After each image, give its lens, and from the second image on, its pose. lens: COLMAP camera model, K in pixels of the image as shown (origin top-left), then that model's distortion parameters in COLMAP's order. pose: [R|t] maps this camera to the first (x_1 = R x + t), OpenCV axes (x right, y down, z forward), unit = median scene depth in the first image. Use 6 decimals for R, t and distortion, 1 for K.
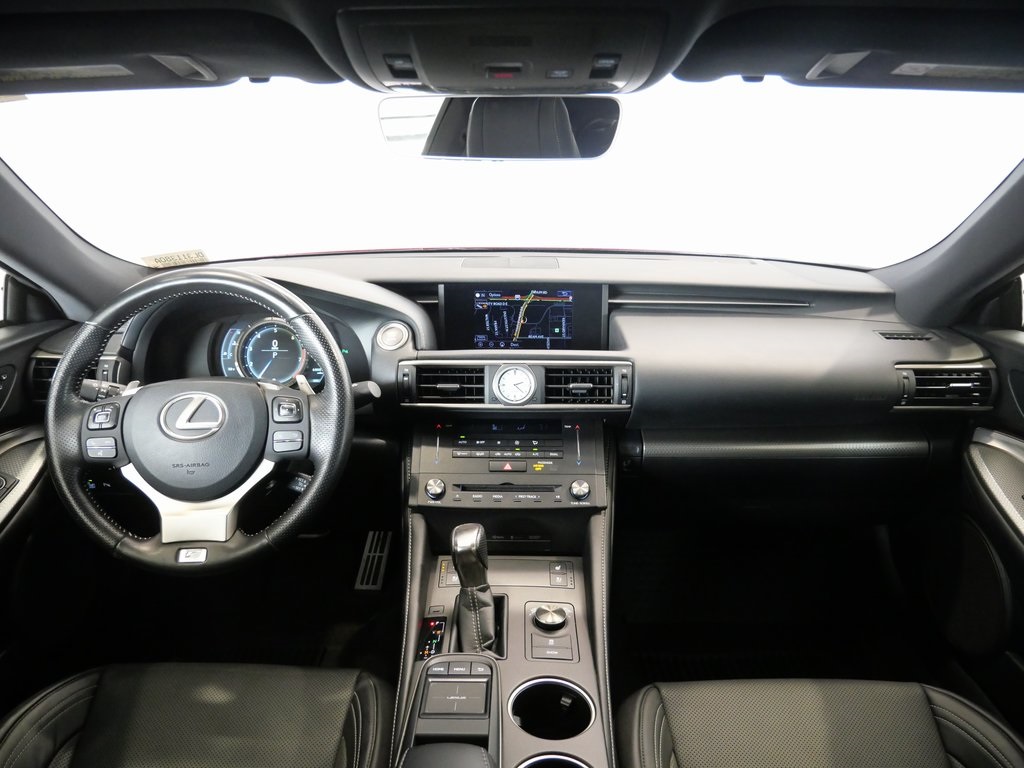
lens RADIAL K [[754.2, 0, 510.5], [0, 754.2, 377.3], [0, 0, 1]] dist [-0.028787, -0.006603]
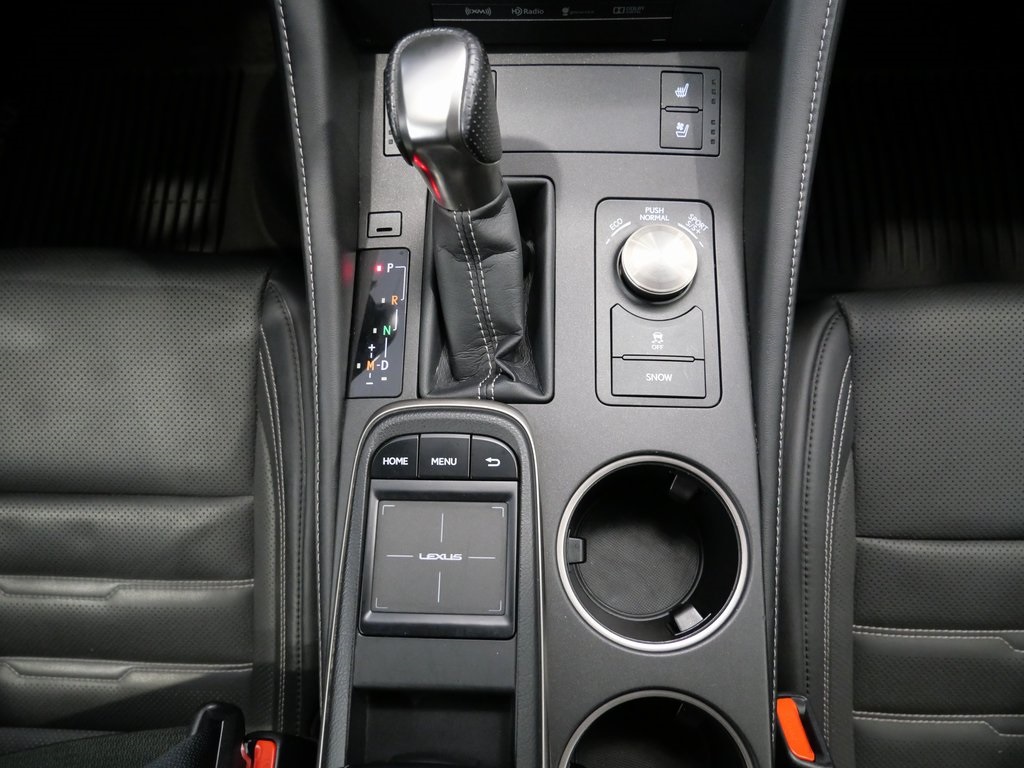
lens RADIAL K [[754.2, 0, 510.3], [0, 754.2, 380.8], [0, 0, 1]] dist [-0.028787, -0.006603]
pose [[0.999294, -0.001015, -0.037545, -0.011264], [0.032563, 0.521532, 0.852610, -0.002502], [0.018716, -0.853231, 0.521197, 0.656071]]
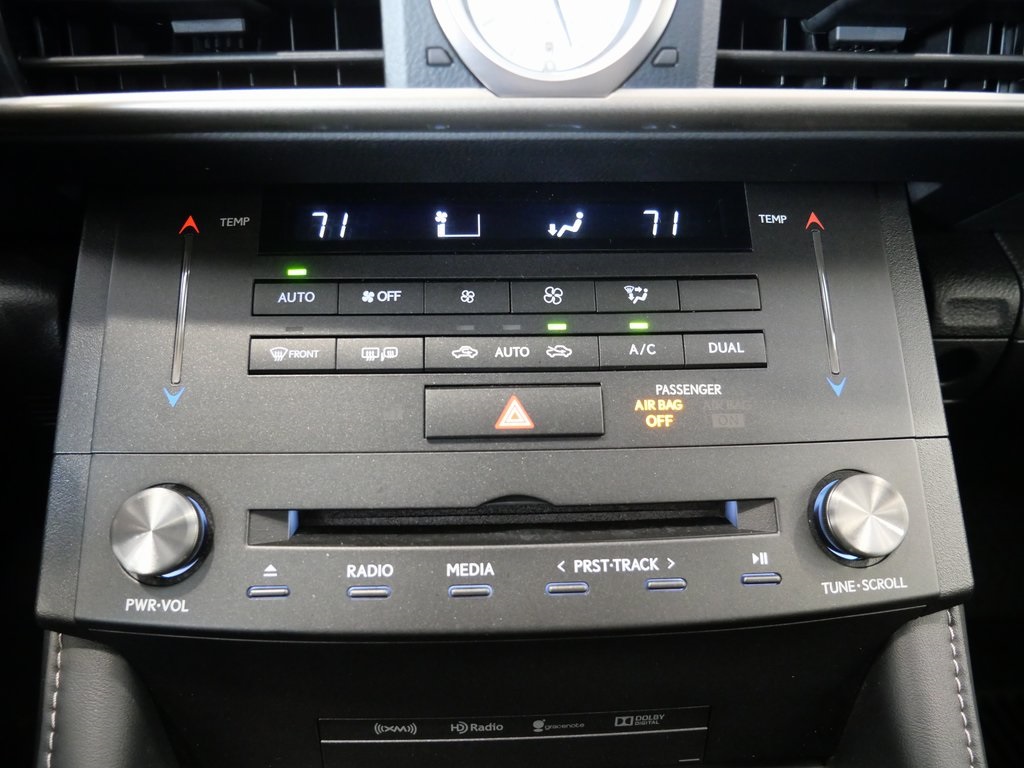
lens RADIAL K [[754.2, 0, 508.4], [0, 754.2, 388.8], [0, 0, 1]] dist [-0.028787, -0.006603]
pose [[0.998202, -0.023517, 0.055141, -0.016770], [0.009073, 0.968510, 0.248807, 0.060330], [-0.059256, -0.247860, 0.966982, 0.805574]]
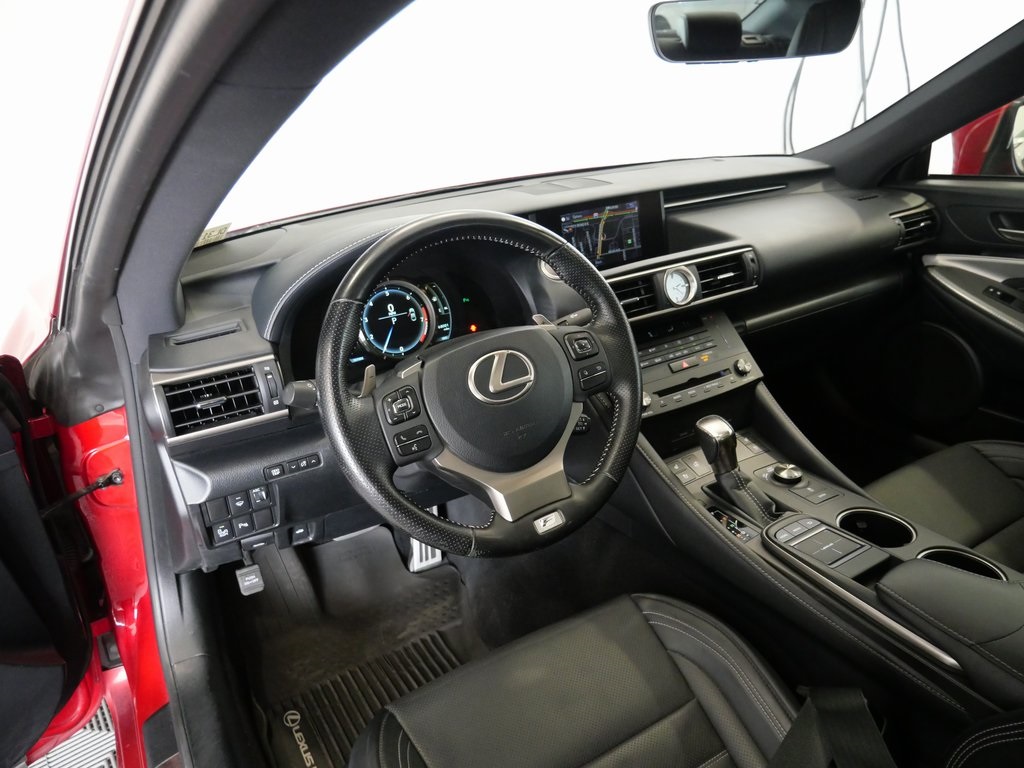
lens RADIAL K [[754.2, 0, 512.7], [0, 754.2, 379.9], [0, 0, 1]] dist [-0.028787, -0.006603]
pose [[0.851788, -0.251776, 0.459419, -0.708151], [0.225749, 0.967748, 0.111805, -0.034291], [-0.472752, 0.008479, 0.881155, 0.178661]]
